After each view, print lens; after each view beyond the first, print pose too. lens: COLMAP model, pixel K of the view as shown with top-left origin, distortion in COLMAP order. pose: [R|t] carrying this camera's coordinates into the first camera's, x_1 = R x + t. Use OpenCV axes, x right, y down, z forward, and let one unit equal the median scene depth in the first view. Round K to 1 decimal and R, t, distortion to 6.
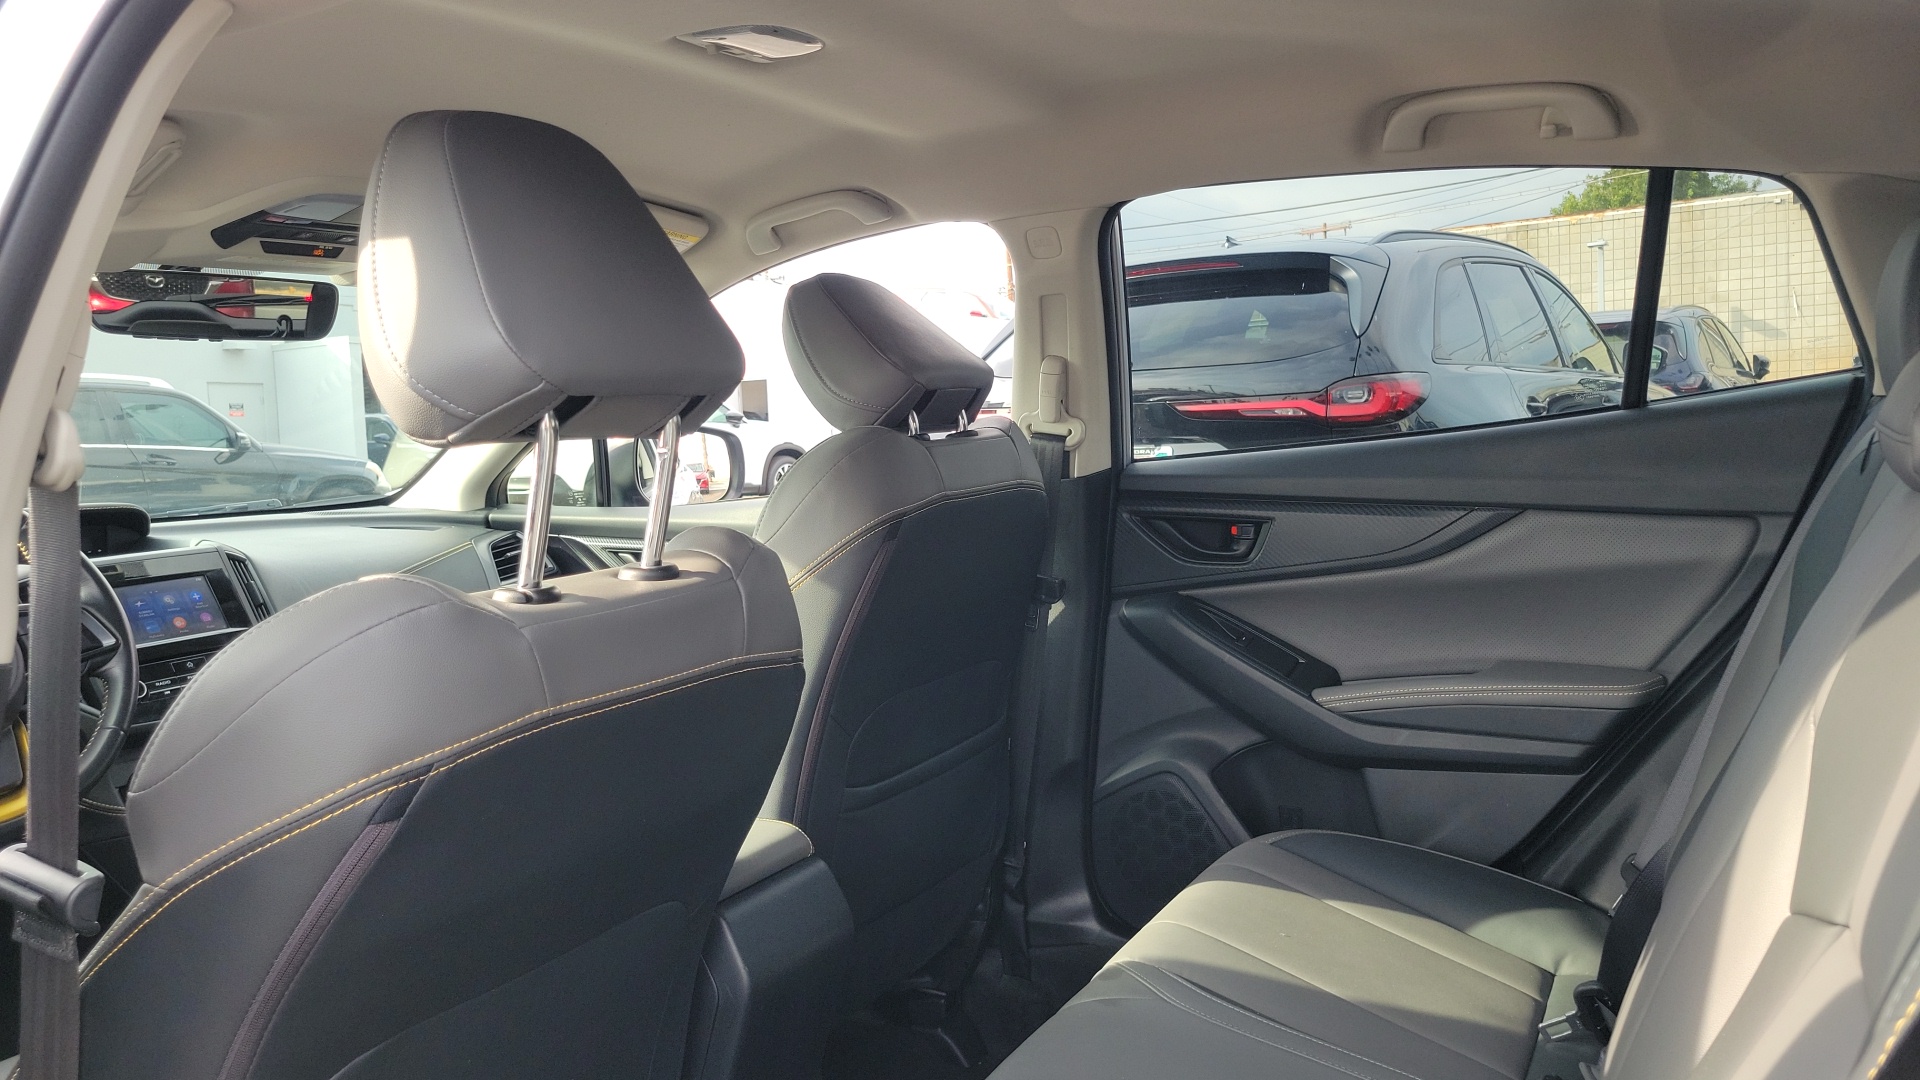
lens RADIAL K [[1471.1, 0, 876.5], [0, 1471.1, 578.1], [0, 0, 1]] dist [0.033899, -0.006089]
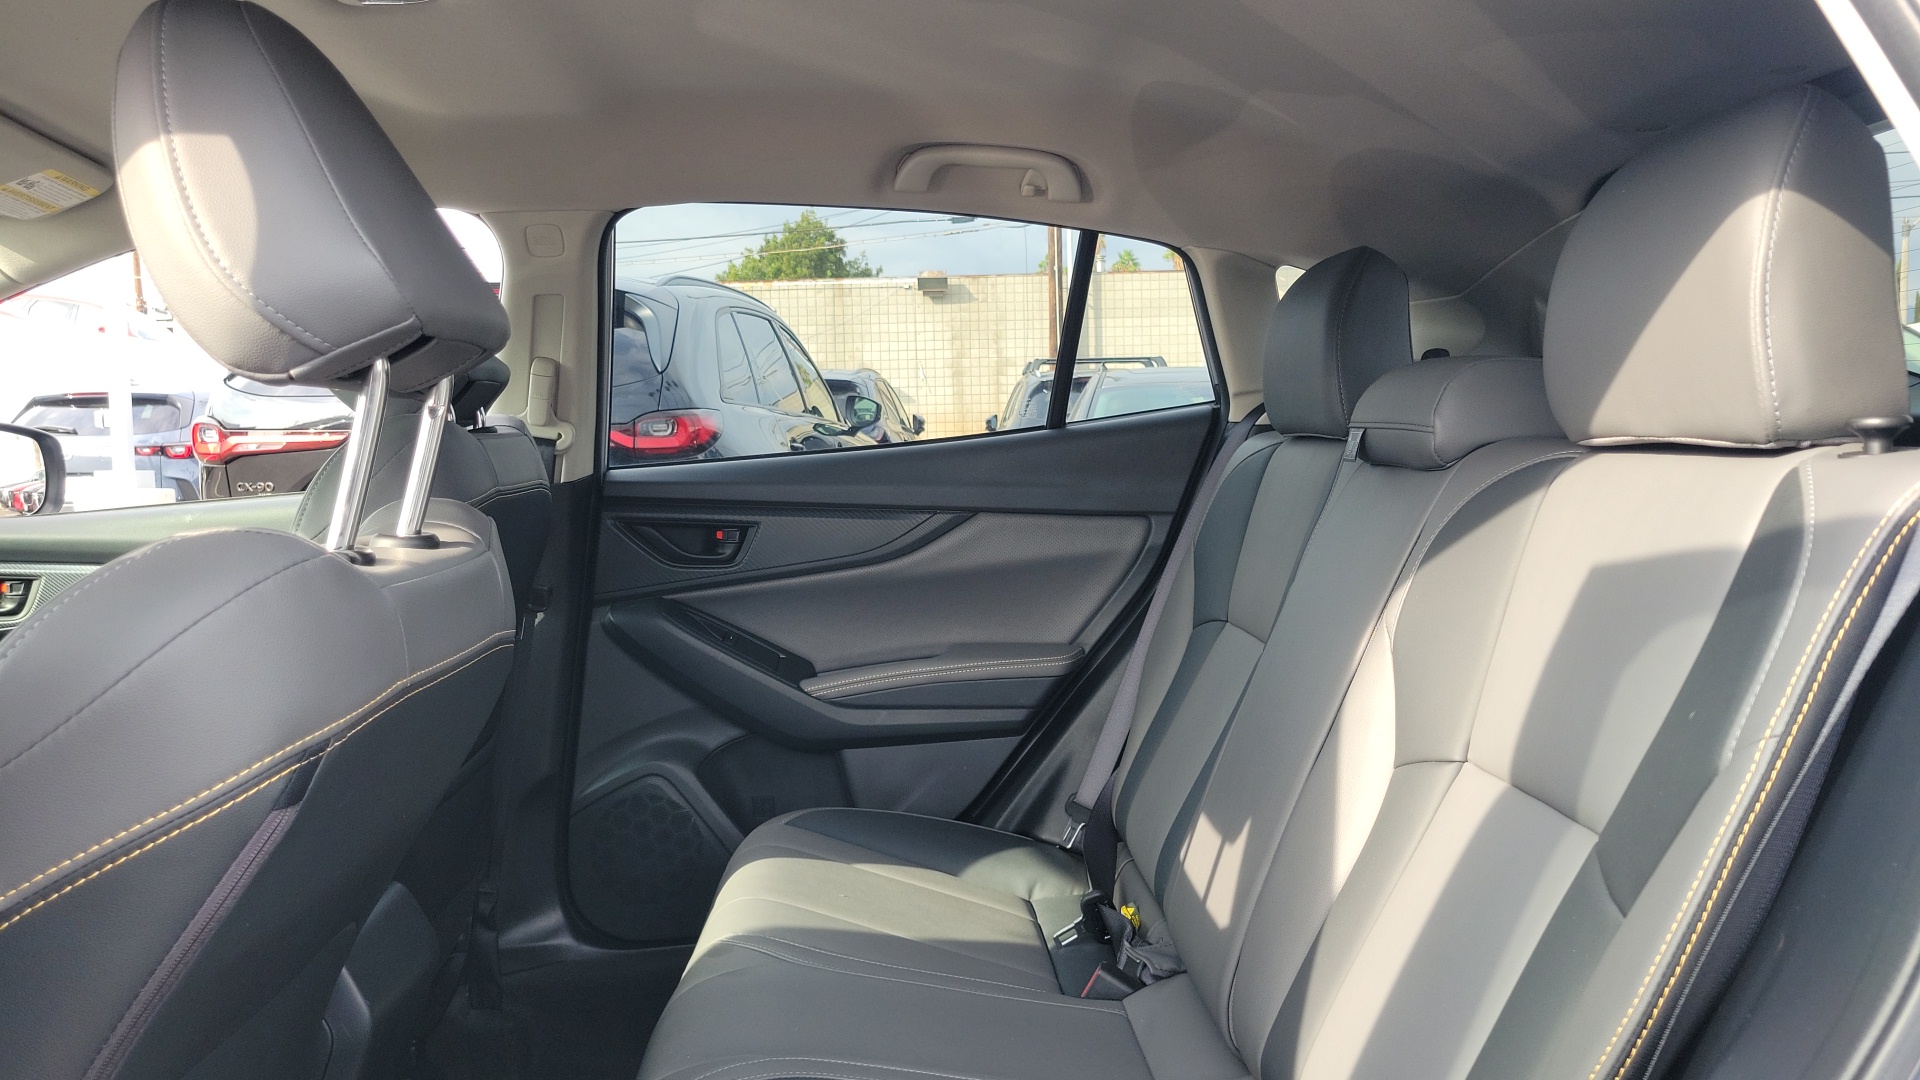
lens RADIAL K [[1489.0, 0, 960.1], [0, 1489.0, 591.6], [0, 0, 1]] dist [0.035575, -0.000578]
pose [[0.839003, -0.024122, 0.543592, -0.196237], [0.035545, 0.999313, -0.010516, 0.025766], [-0.542965, 0.028145, 0.839283, 0.019079]]
